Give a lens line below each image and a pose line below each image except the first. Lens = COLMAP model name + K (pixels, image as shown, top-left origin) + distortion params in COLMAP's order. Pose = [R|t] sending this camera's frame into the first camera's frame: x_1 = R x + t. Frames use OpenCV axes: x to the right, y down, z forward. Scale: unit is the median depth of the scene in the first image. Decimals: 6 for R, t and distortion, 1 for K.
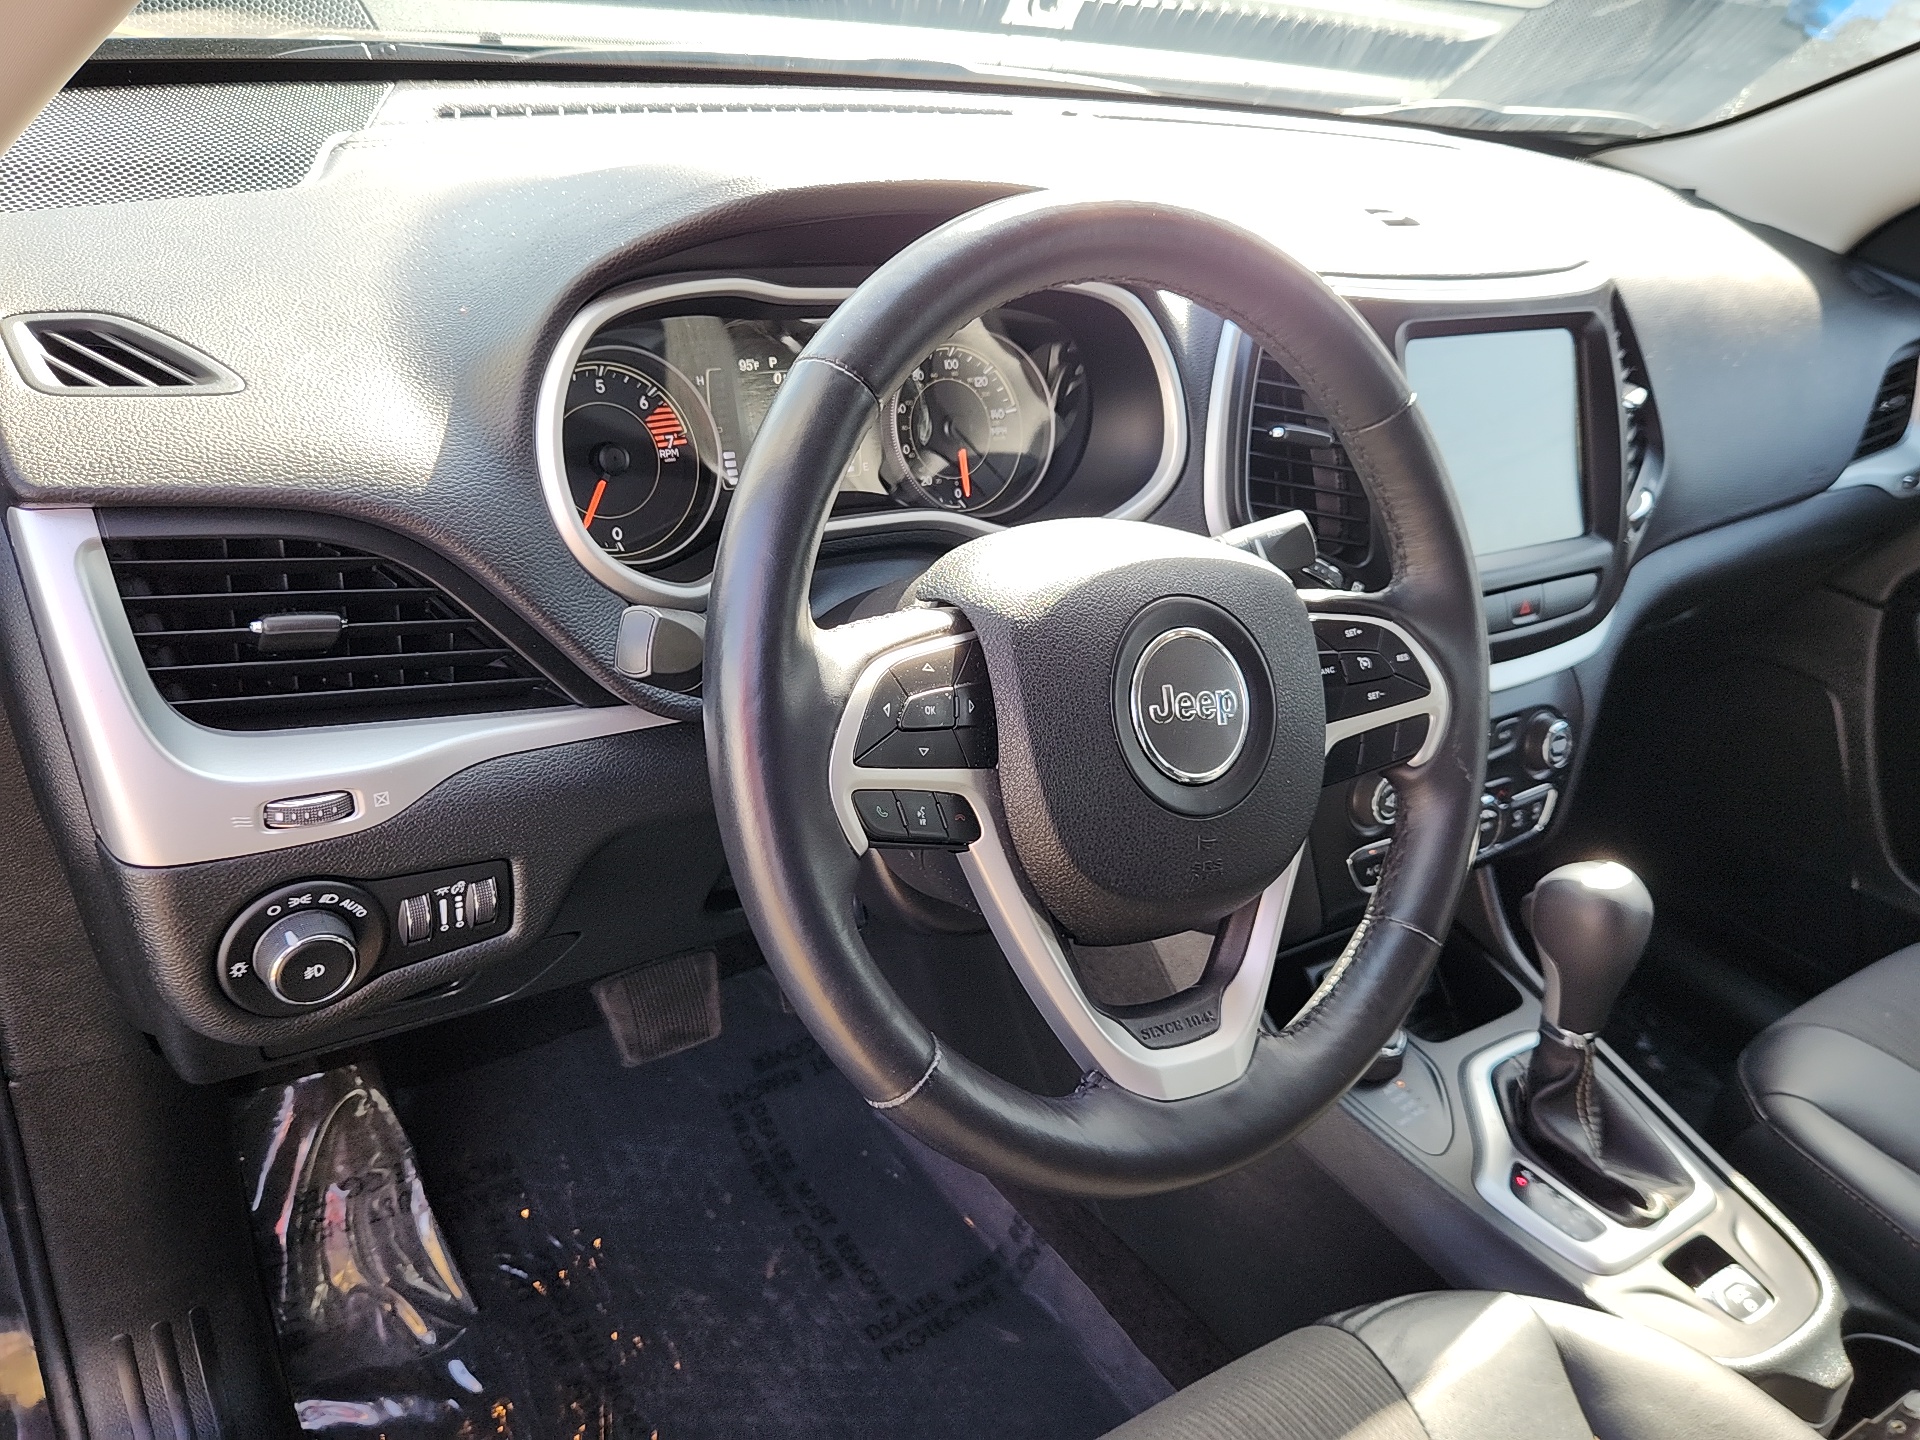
lens RADIAL K [[1505.1, 0, 984.7], [0, 1505.1, 714.2], [0, 0, 1]] dist [0.009905, 0.001695]
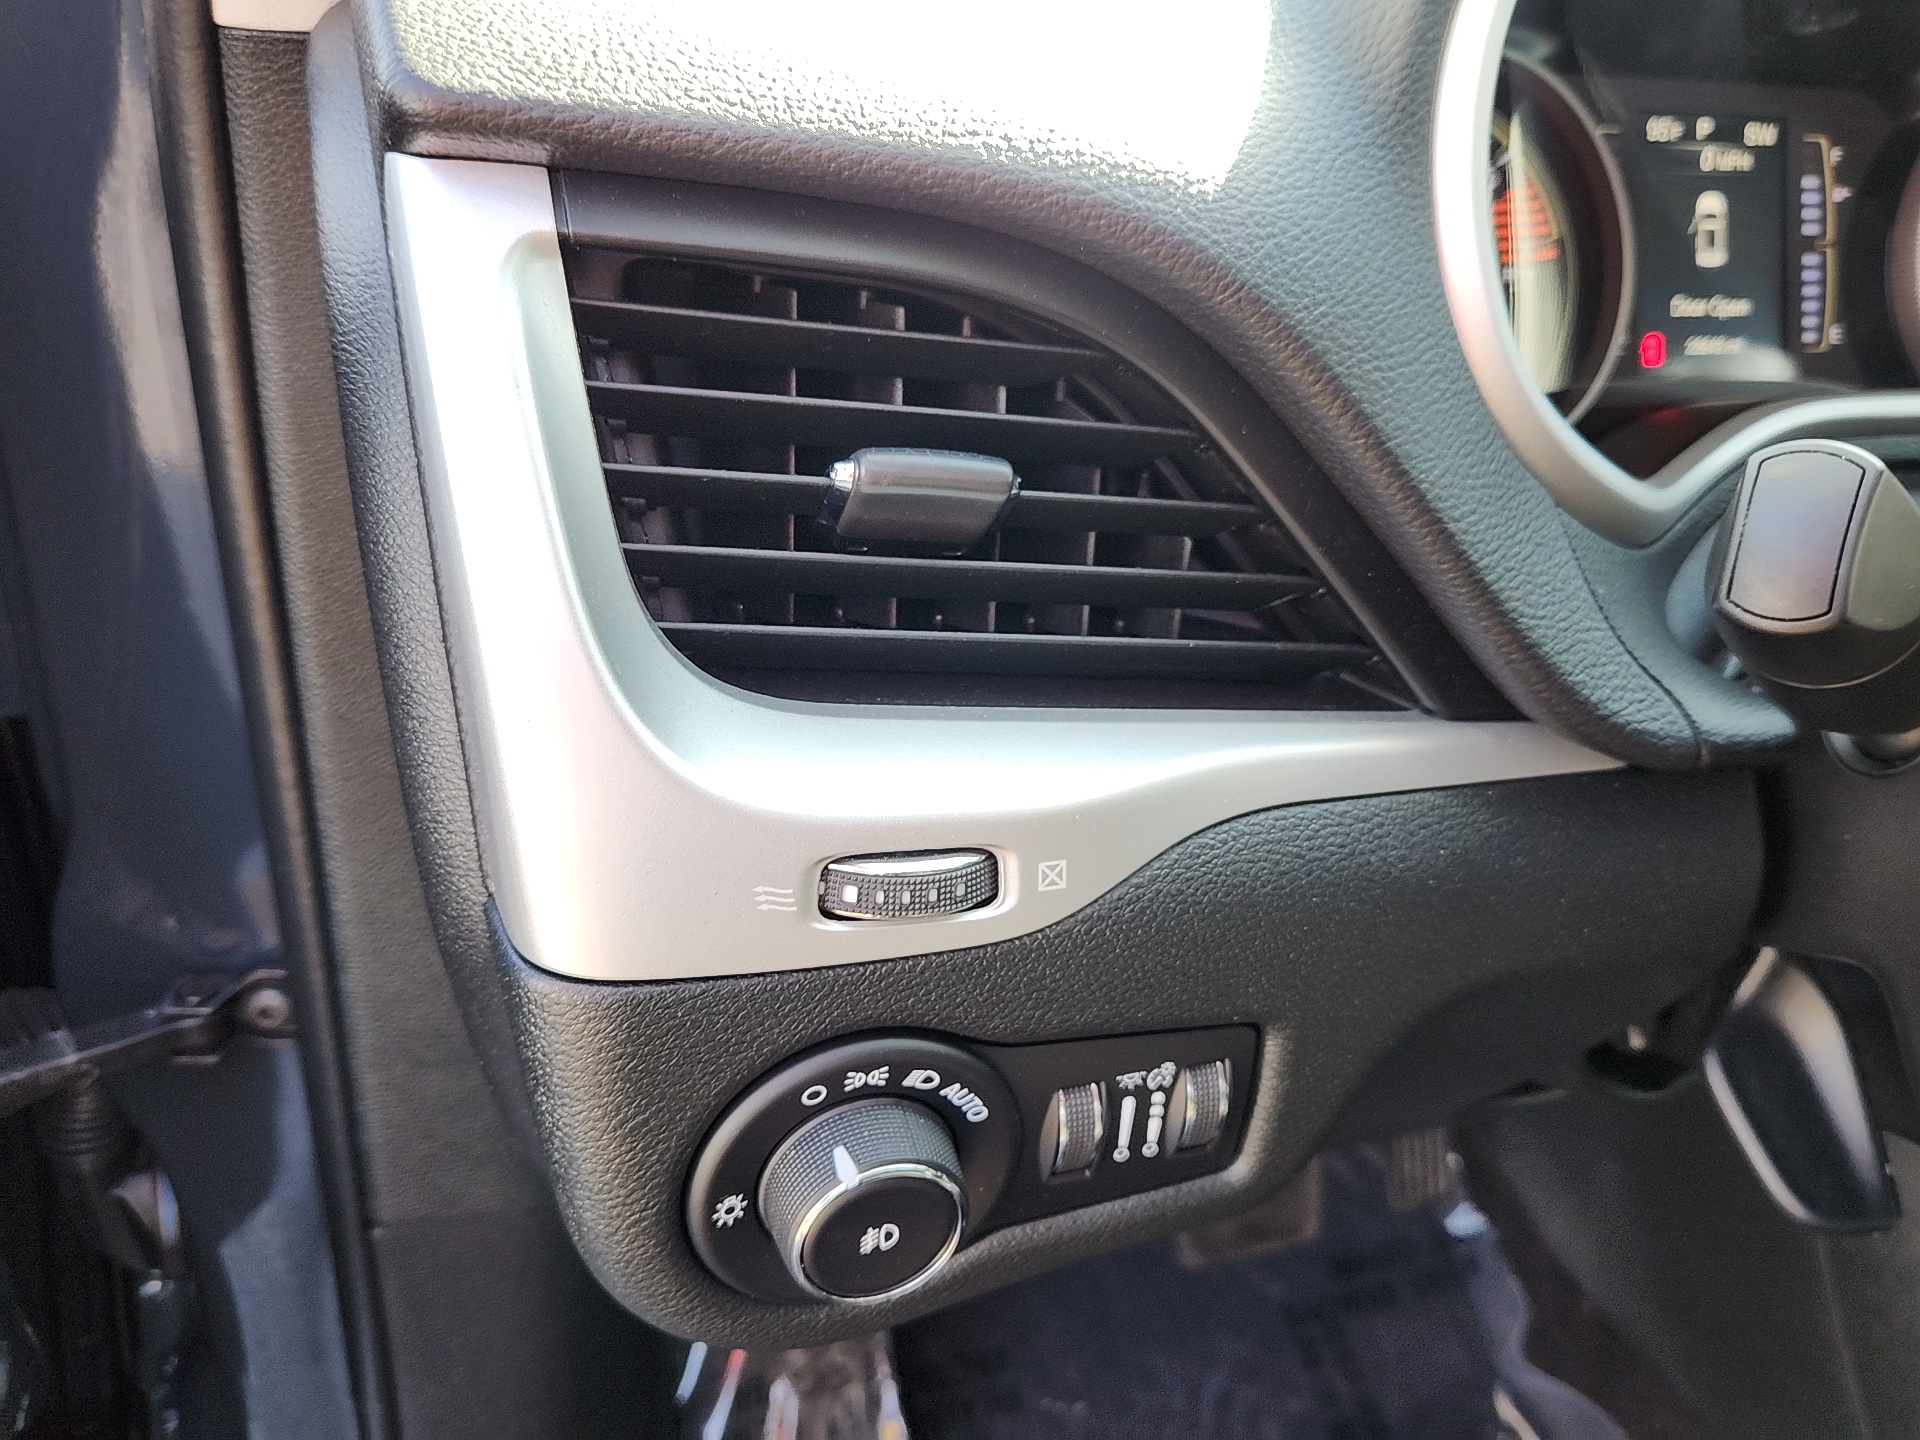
lens RADIAL K [[1521.0, 0, 952.1], [0, 1521.0, 712.4], [0, 0, 1]] dist [0.072646, -0.103658]
pose [[0.952308, 0.084353, -0.293247, -0.300415], [-0.096366, 0.994987, -0.026737, 0.022813], [0.289521, 0.053721, 0.955663, 0.554830]]
